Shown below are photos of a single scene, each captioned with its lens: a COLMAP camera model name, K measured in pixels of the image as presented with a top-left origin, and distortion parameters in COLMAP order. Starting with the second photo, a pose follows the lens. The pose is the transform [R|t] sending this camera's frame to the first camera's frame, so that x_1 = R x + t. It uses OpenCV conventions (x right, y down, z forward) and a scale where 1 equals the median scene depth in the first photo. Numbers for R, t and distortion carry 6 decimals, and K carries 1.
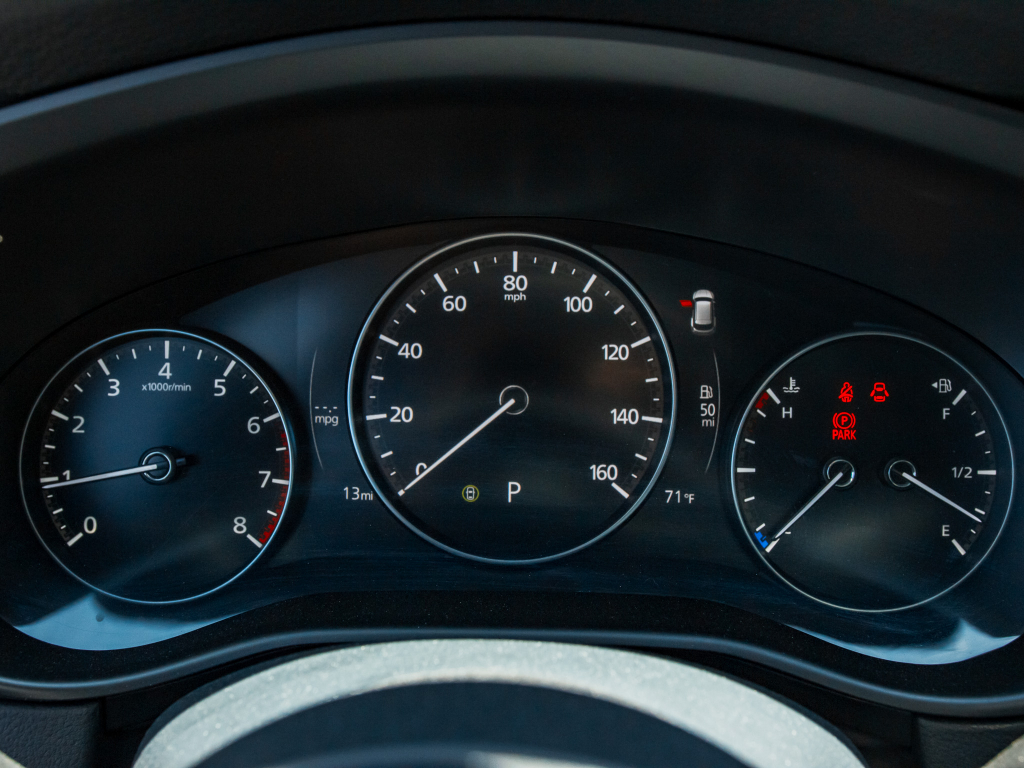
lens RADIAL K [[962.0, 0, 515.3], [0, 962.0, 385.5], [0, 0, 1]] dist [-0.077859, 0.000000]
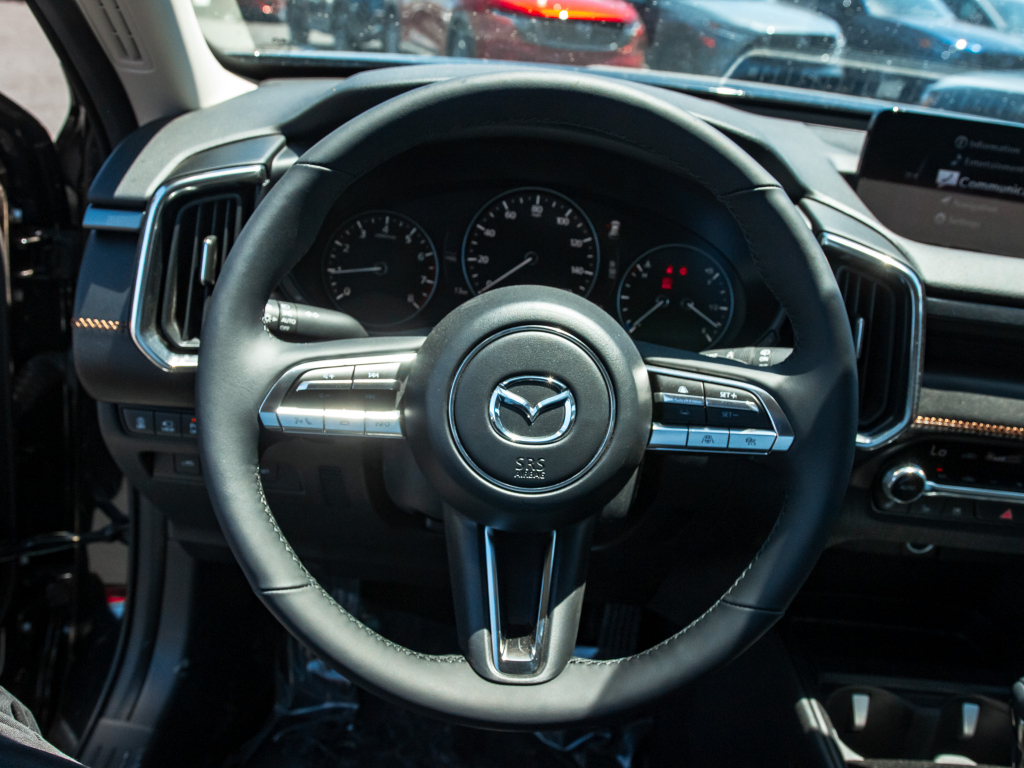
lens RADIAL K [[962.0, 0, 505.5], [0, 962.0, 377.5], [0, 0, 1]] dist [-0.077859, 0.000000]
pose [[0.993138, 0.102537, 0.056249, -0.169668], [-0.104895, 0.993650, 0.040702, 0.219119], [-0.051718, -0.046323, 0.997587, -1.381520]]
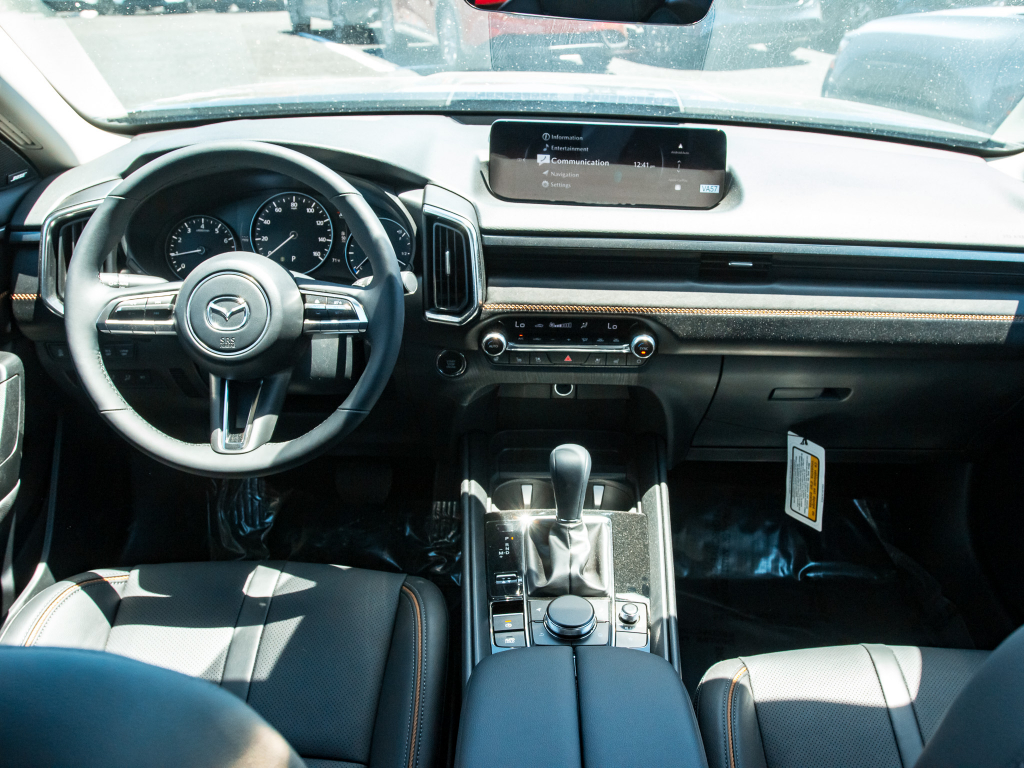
lens RADIAL K [[962.0, 0, 582.5], [0, 962.0, 385.3], [0, 0, 1]] dist [-0.077859, 0.000000]
pose [[0.997078, 0.005857, 0.076165, 0.884320], [-0.012059, 0.996623, 0.081226, 0.297298], [-0.075432, -0.081907, 0.993781, -3.001532]]
